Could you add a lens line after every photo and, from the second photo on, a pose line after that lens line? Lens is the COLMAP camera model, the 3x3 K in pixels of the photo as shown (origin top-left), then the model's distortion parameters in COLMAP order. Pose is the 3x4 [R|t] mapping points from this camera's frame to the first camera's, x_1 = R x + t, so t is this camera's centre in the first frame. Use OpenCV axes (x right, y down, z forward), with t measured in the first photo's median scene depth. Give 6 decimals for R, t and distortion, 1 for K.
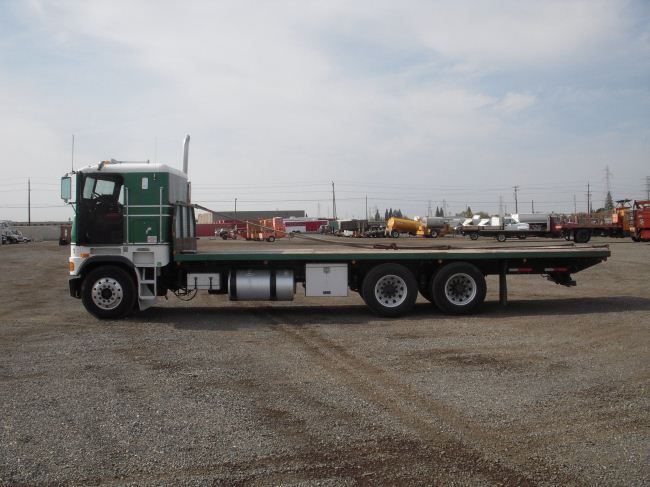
lens RADIAL K [[737.9, 0, 325.0], [0, 737.9, 243.5], [0, 0, 1]] dist [-0.264908, 0.309035]
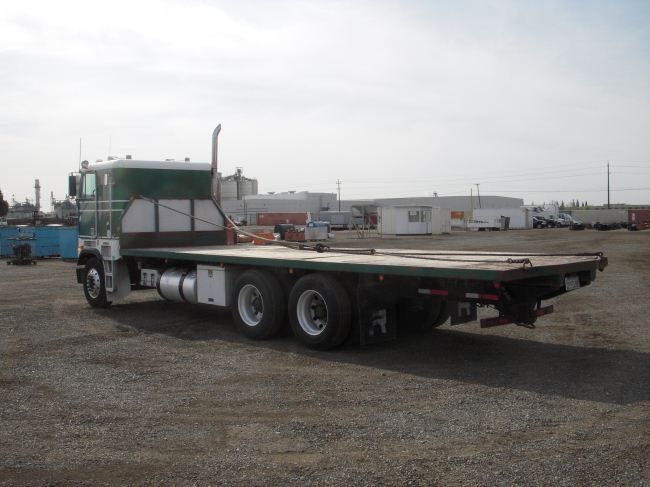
lens RADIAL K [[737.9, 0, 325.0], [0, 737.9, 243.5], [0, 0, 1]] dist [-0.264908, 0.309035]
pose [[0.655793, 0.028236, -0.754413, 0.721460], [-0.009473, 0.999529, 0.029176, -0.024074], [0.754881, -0.011987, 0.655752, 0.548537]]
